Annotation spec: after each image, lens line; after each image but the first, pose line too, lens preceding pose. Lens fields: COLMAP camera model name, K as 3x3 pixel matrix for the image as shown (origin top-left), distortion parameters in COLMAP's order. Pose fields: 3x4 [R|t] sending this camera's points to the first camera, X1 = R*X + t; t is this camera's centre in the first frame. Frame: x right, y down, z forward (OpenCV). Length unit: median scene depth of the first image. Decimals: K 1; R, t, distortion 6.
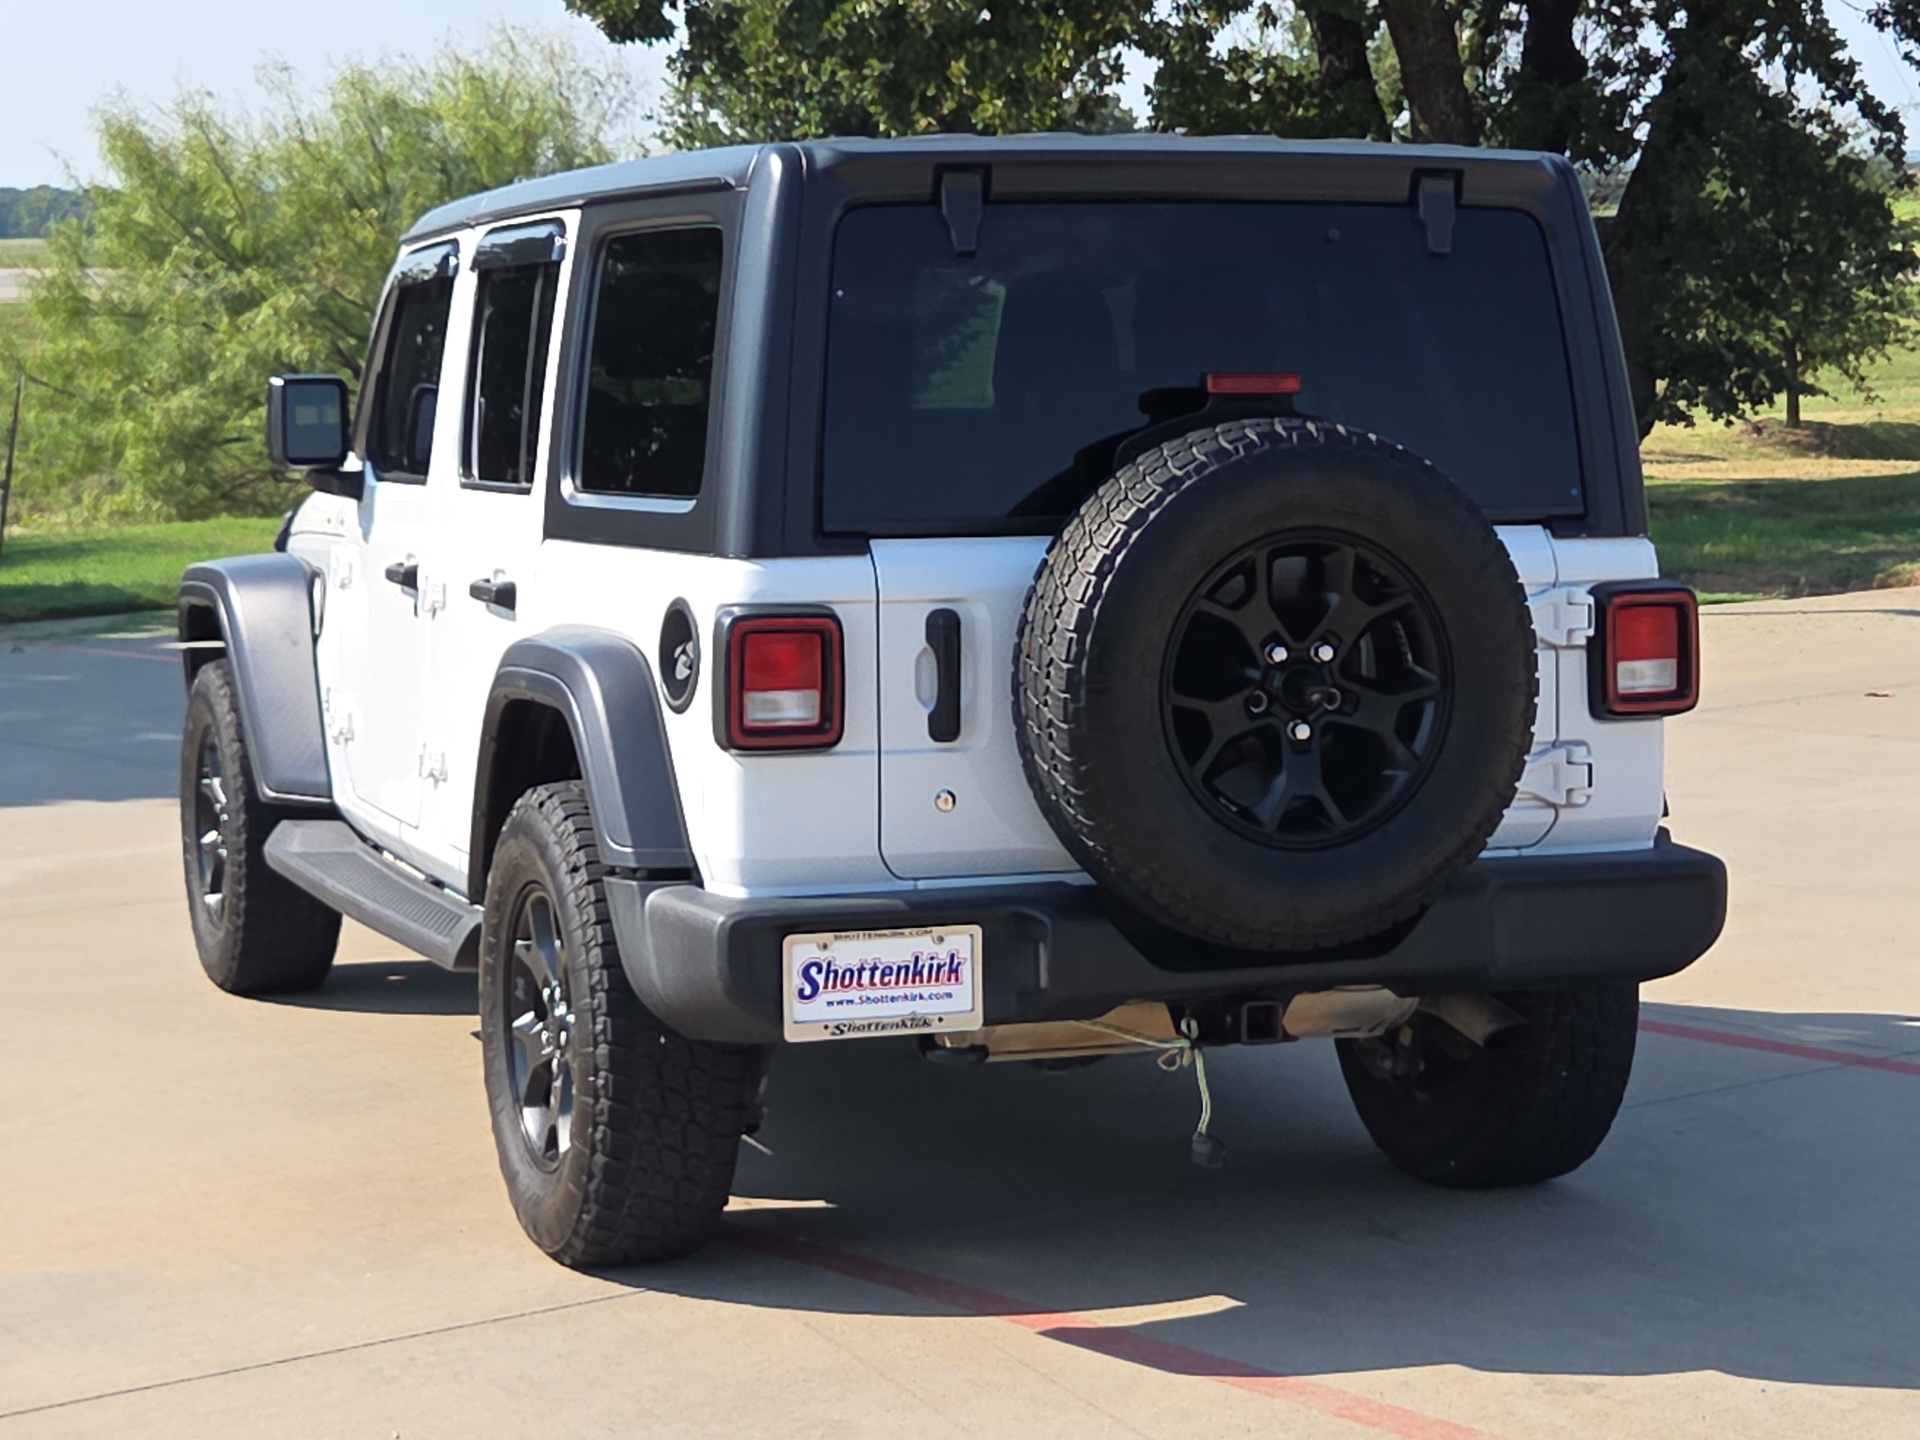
lens RADIAL K [[4187.8, 0, 960.0], [0, 4187.8, 720.0], [0, 0, 1]] dist [-0.155310, -0.203016]
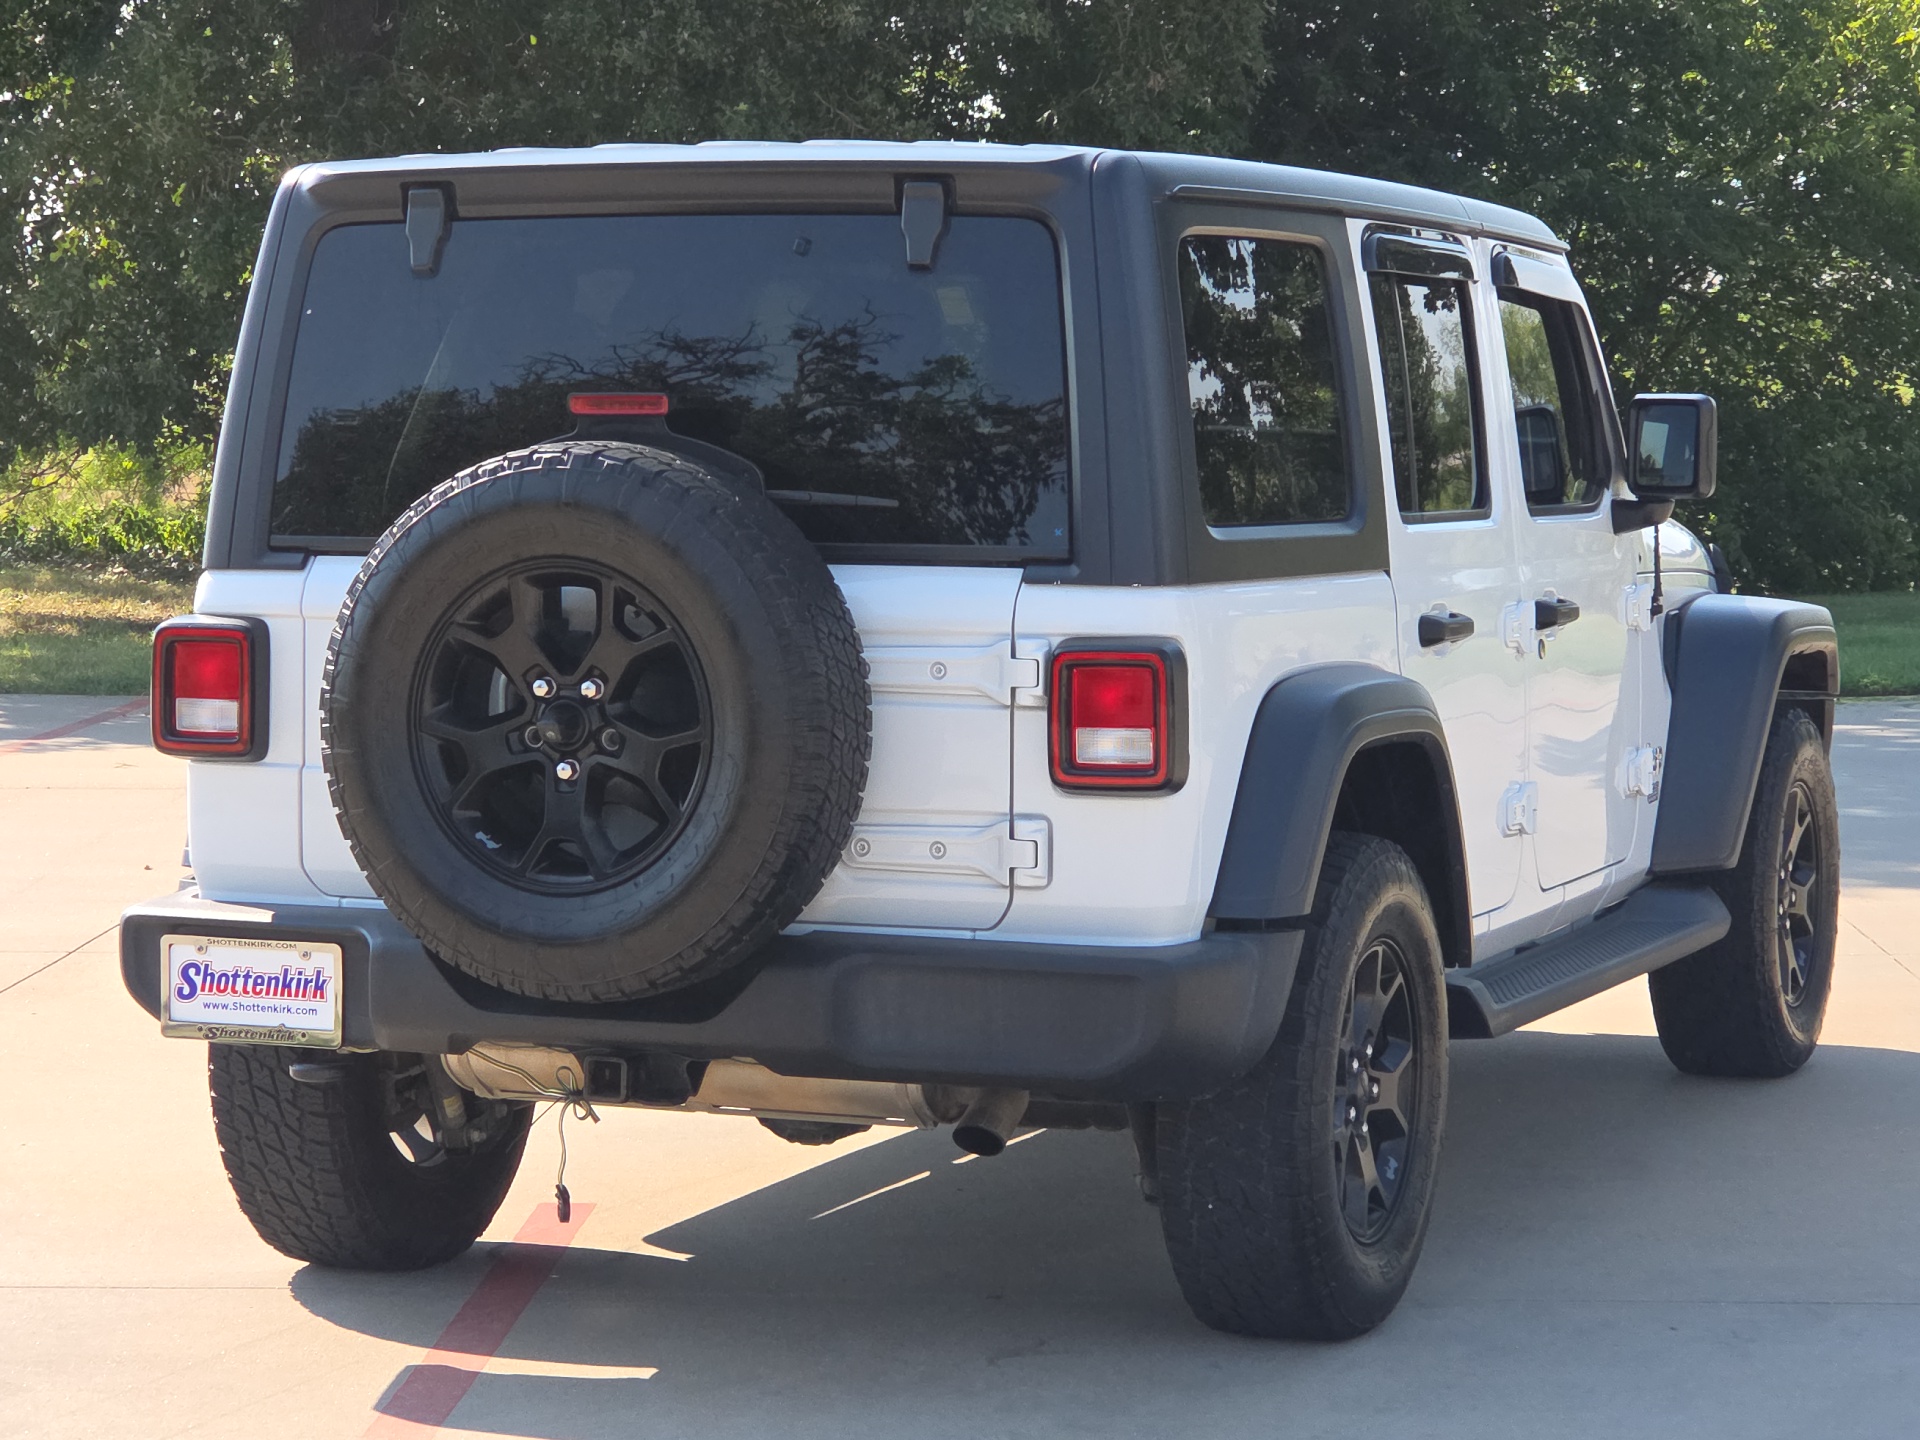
lens RADIAL K [[4929.7, 0, 960.0], [0, 4929.7, 720.0], [0, 0, 1]] dist [-0.895017, 14.682104]
pose [[0.748843, 0.055618, -0.660409, 0.880231], [-0.068402, 0.997637, 0.006457, -0.022002], [0.659208, 0.040338, 0.750878, 0.223824]]
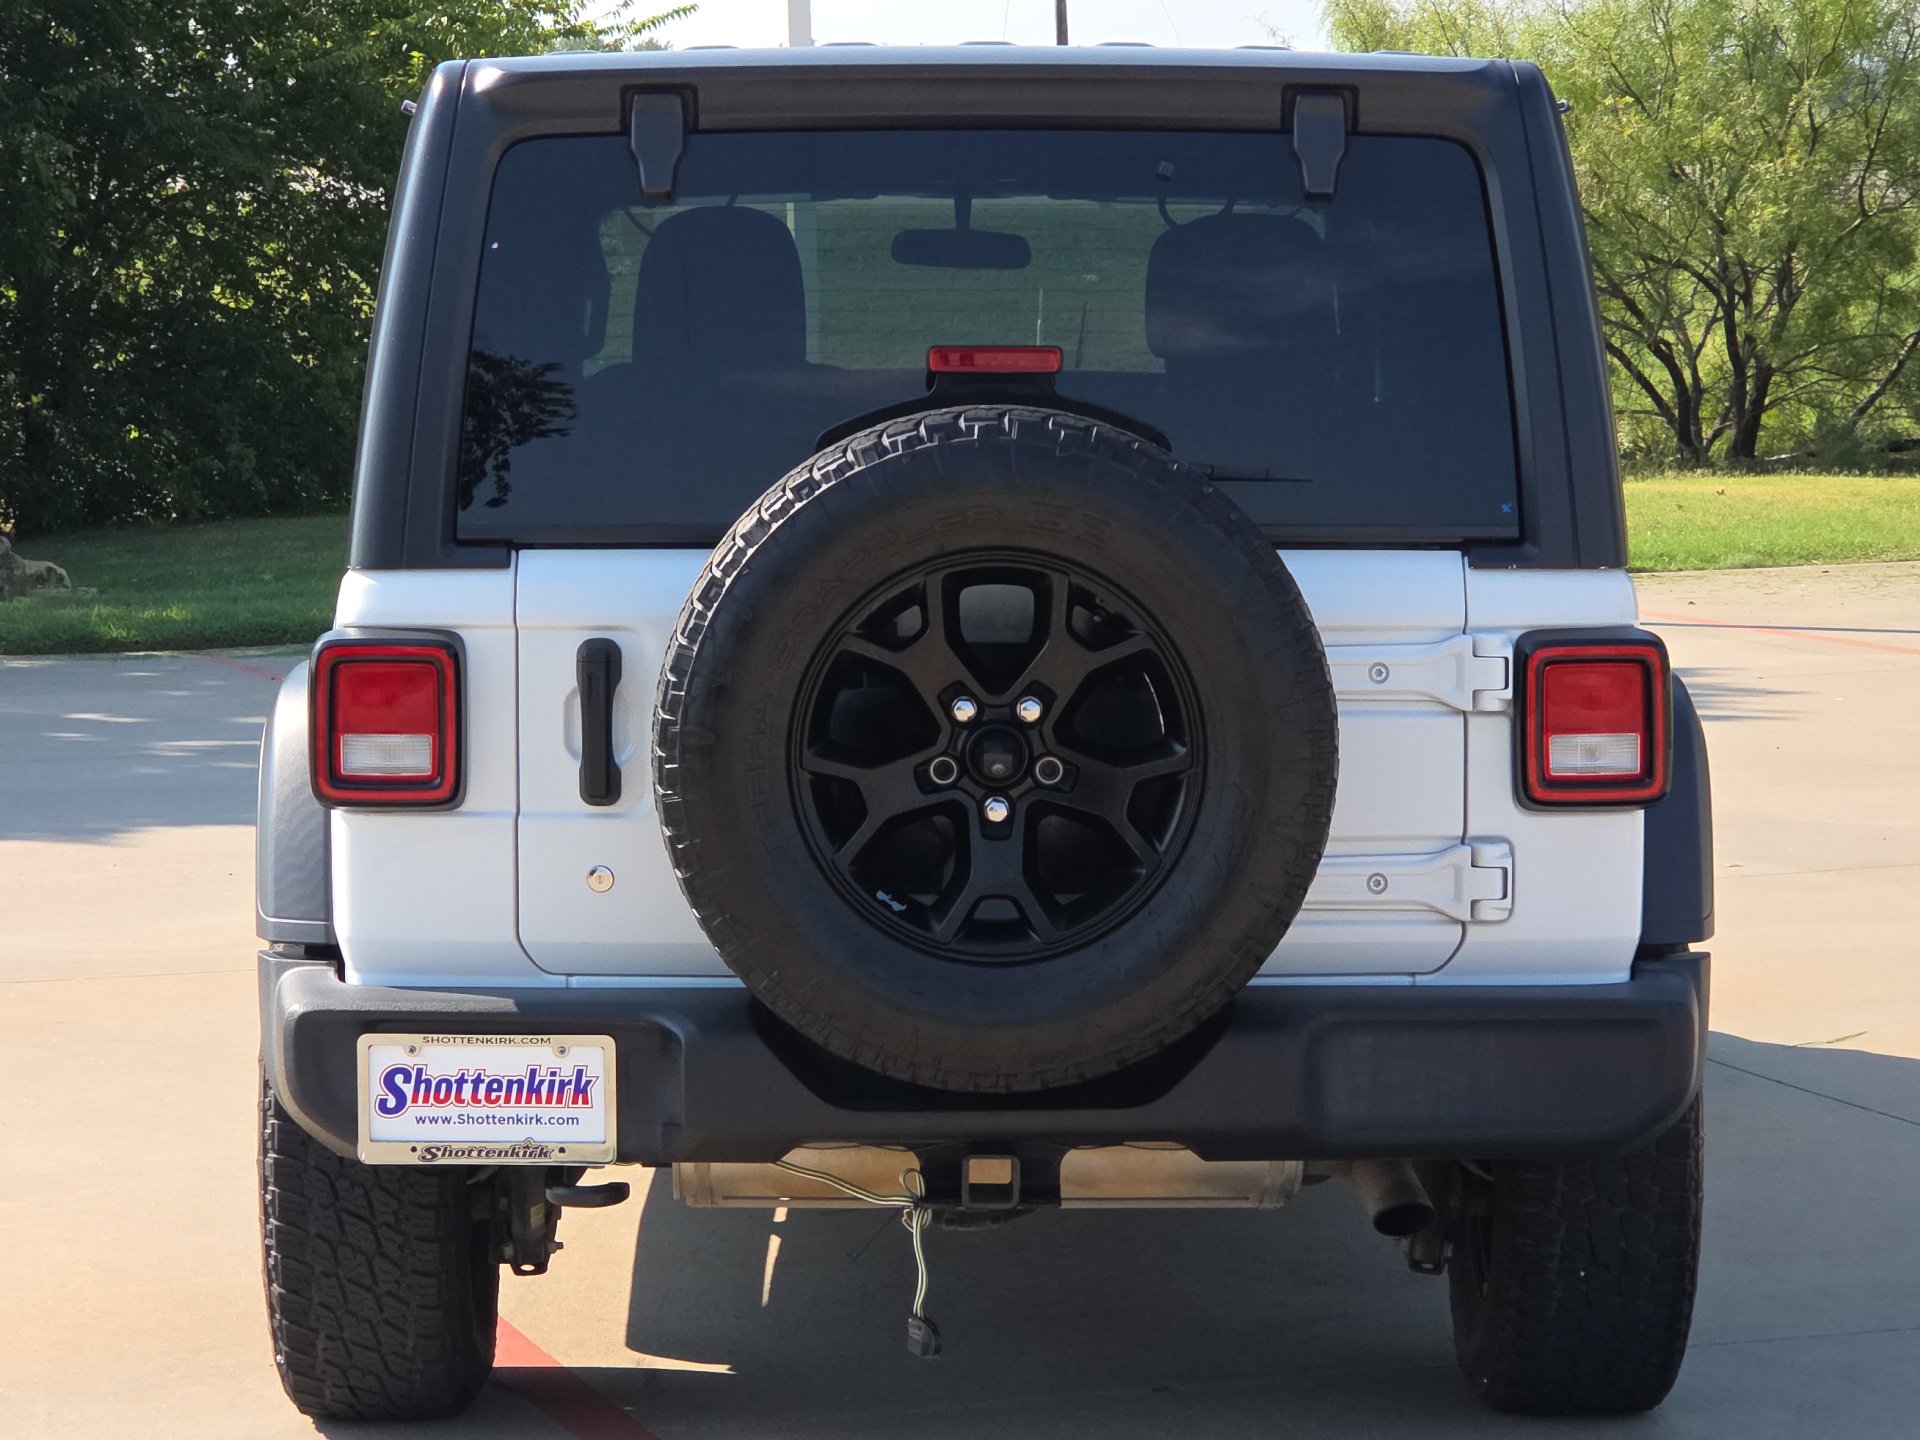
lens RADIAL K [[4929.7, 0, 960.0], [0, 4929.7, 720.0], [0, 0, 1]] dist [-0.895017, 14.682104]
pose [[0.941173, 0.035461, -0.336061, 0.379264], [-0.036595, 0.999326, 0.002958, -0.016417], [0.335939, 0.009515, 0.941836, 0.142231]]
